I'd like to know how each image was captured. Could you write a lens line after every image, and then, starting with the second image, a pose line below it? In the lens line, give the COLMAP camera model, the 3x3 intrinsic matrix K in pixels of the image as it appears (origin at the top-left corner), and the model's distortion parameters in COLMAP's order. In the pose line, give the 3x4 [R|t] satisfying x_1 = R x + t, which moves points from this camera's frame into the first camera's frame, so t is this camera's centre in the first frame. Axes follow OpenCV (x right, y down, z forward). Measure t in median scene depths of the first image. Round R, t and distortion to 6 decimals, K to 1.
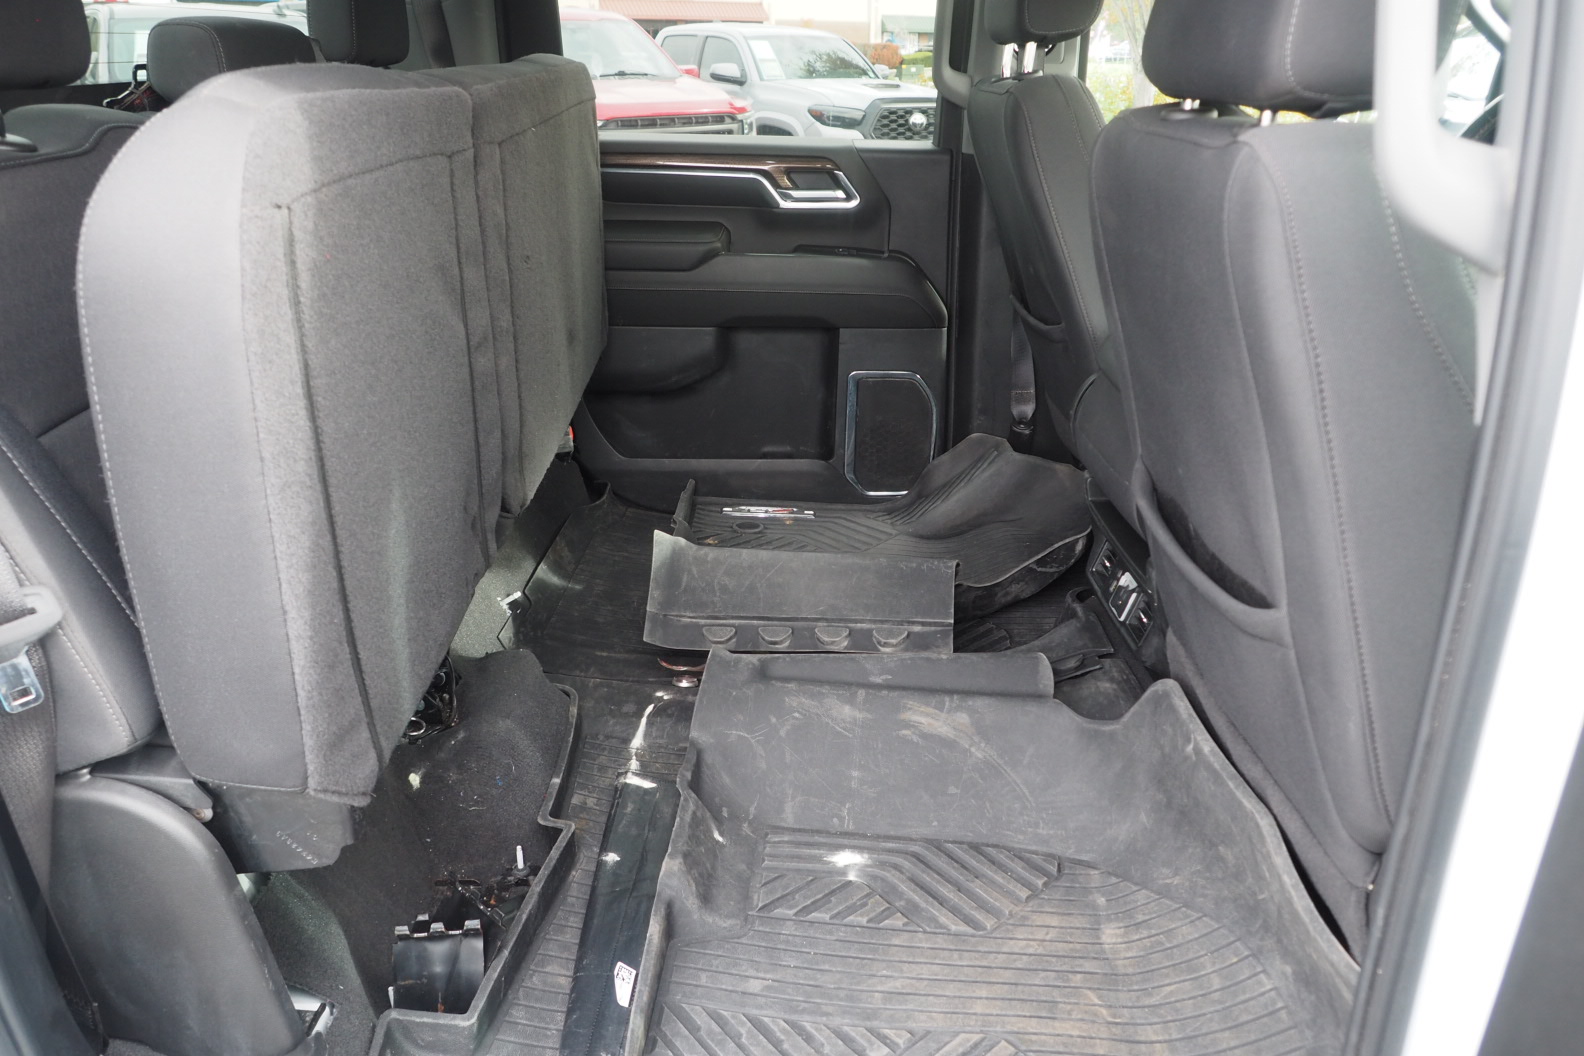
lens RADIAL K [[1138.6, 0, 791.1], [0, 1138.6, 528.6], [0, 0, 1]] dist [-0.024906, -0.000469]
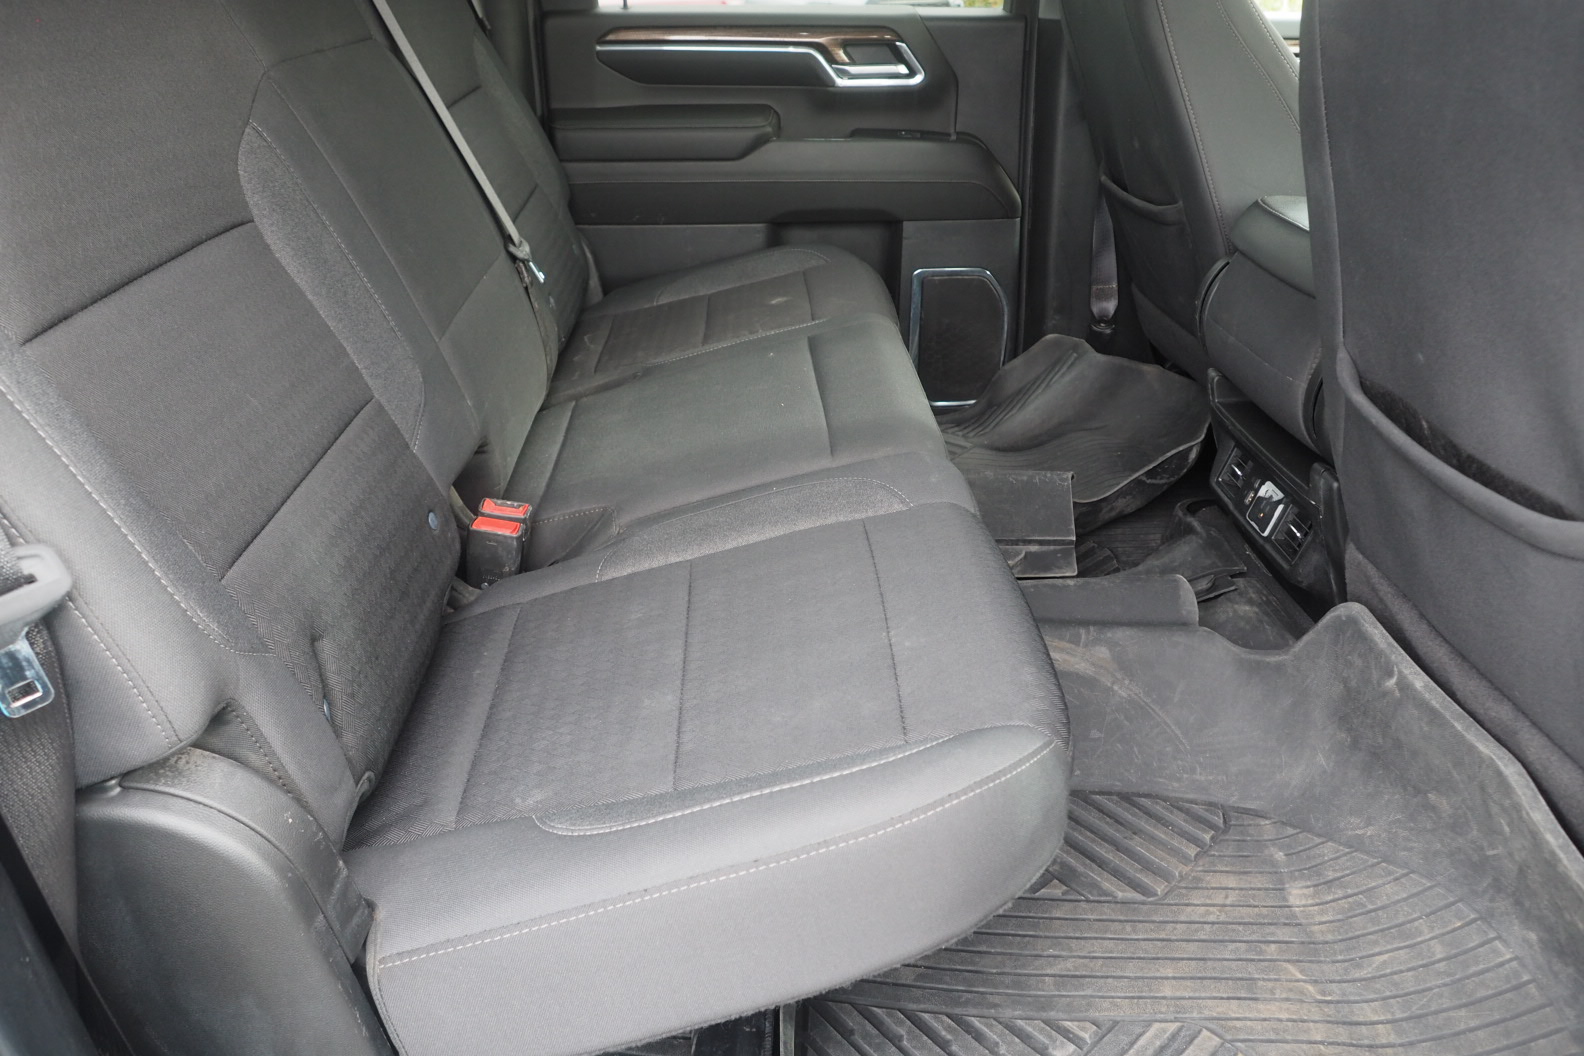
lens RADIAL K [[1138.6, 0, 803.7], [0, 1138.6, 516.8], [0, 0, 1]] dist [-0.024906, -0.000469]
pose [[0.999361, -0.031013, 0.017780, -0.104606], [0.029873, 0.997682, 0.061141, 0.001251], [-0.019635, -0.060571, 0.997971, 0.149390]]
